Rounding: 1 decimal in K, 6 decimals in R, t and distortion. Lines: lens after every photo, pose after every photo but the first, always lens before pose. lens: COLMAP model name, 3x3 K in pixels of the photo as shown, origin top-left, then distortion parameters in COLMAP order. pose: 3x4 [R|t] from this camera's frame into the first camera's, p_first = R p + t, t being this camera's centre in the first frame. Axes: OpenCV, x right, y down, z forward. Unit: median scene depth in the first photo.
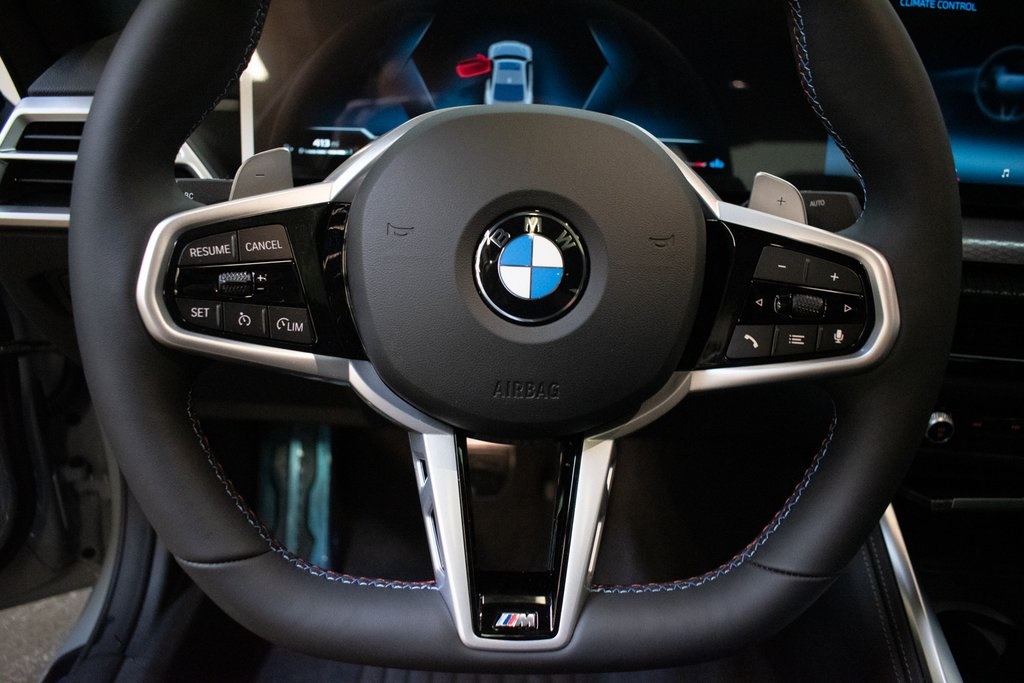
lens RADIAL K [[796.9, 0, 512.0], [0, 796.9, 341.5], [0, 0, 1]] dist [-0.027736, -0.000284]
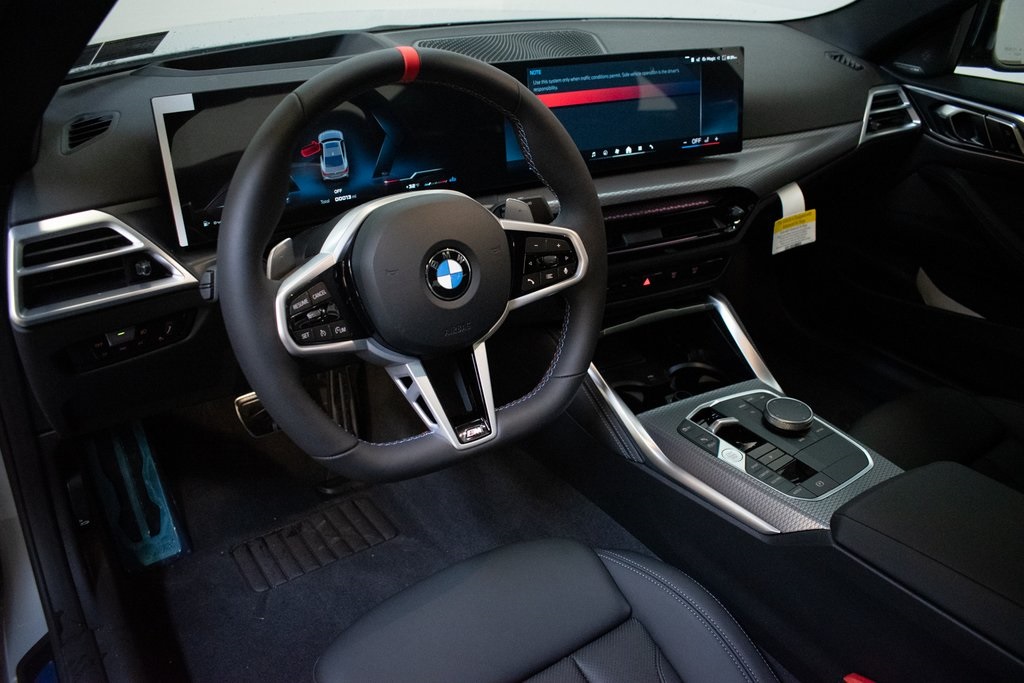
lens RADIAL K [[796.9, 0, 512.0], [0, 796.9, 341.5], [0, 0, 1]] dist [-0.027736, -0.000284]
pose [[0.846308, -0.273507, 0.457118, -0.805097], [0.219902, 0.960973, 0.167853, -0.224428], [-0.485187, -0.041534, 0.873423, -0.915918]]
